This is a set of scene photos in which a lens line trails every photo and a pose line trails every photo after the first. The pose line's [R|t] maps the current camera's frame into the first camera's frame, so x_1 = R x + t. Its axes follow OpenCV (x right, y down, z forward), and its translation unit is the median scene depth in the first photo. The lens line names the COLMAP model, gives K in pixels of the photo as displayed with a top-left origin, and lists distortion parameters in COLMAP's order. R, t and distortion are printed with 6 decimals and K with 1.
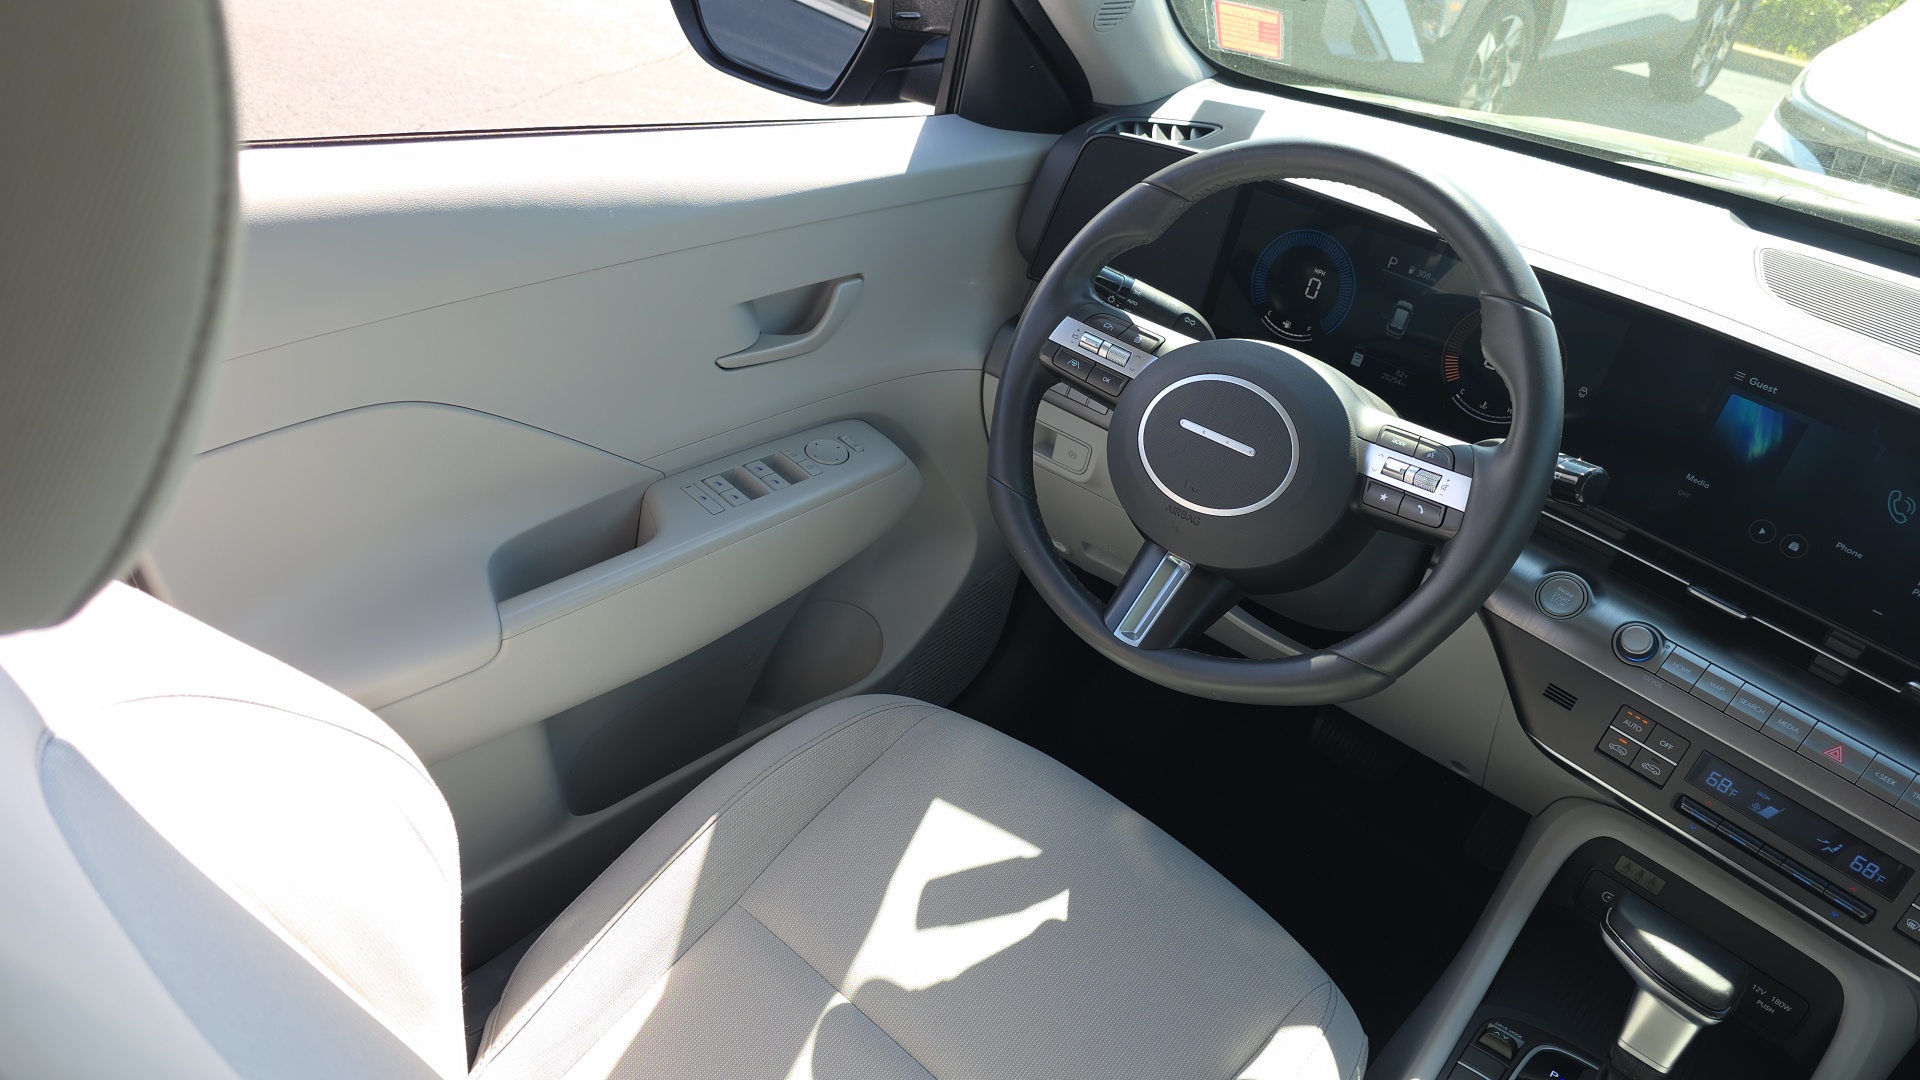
lens RADIAL K [[1298.0, 0, 939.1], [0, 1298.0, 550.8], [0, 0, 1]] dist [0.030905, -0.033908]
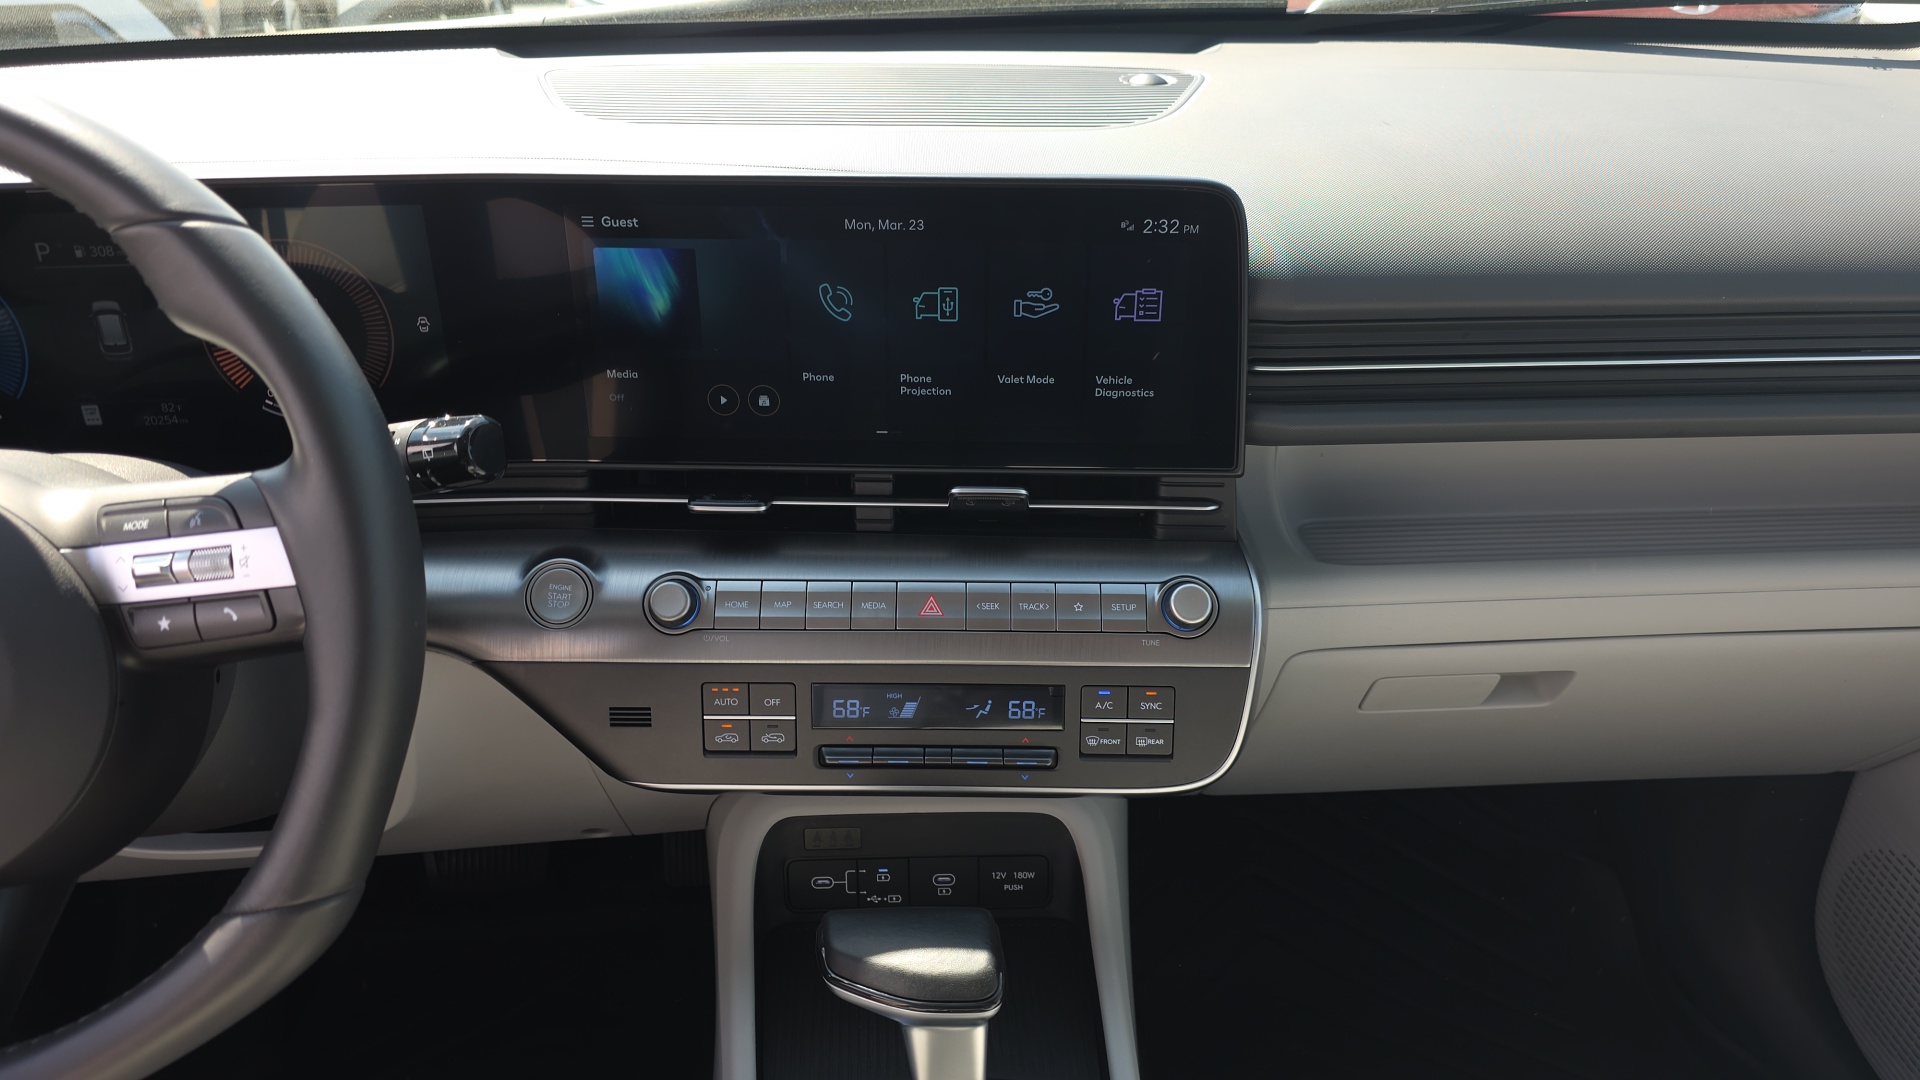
lens RADIAL K [[1304.5, 0, 960.6], [0, 1304.5, 564.8], [0, 0, 1]] dist [0.131432, -0.217444]
pose [[0.661977, -0.482455, 0.573606, 0.237177], [0.476342, 0.861667, 0.175011, -0.000133], [-0.578692, 0.157379, 0.800217, 0.324989]]
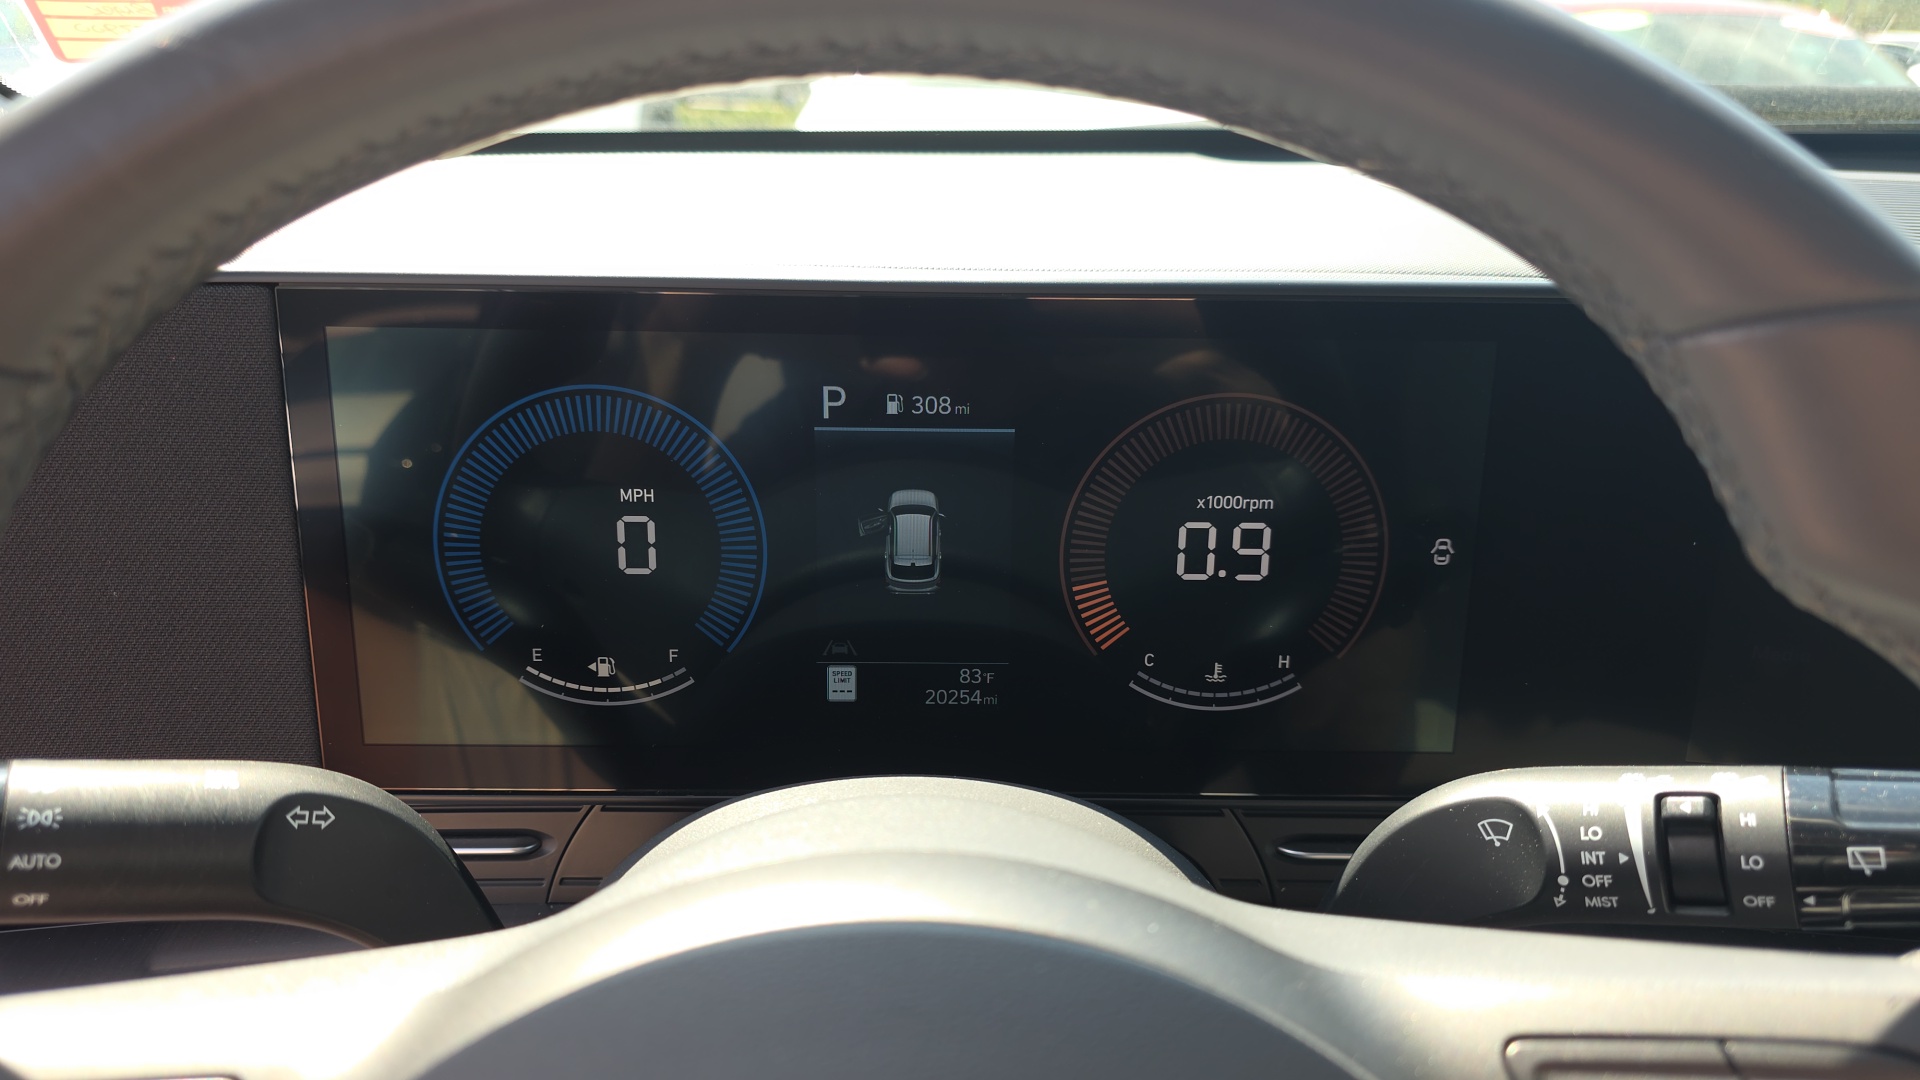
lens RADIAL K [[1316.8, 0, 945.6], [0, 1316.8, 549.3], [0, 0, 1]] dist [0.079534, -0.153971]
pose [[0.727131, -0.352331, 0.589189, 0.171599], [0.438332, 0.898806, -0.003474, -0.196641], [-0.528343, 0.260786, 0.807988, 0.815962]]
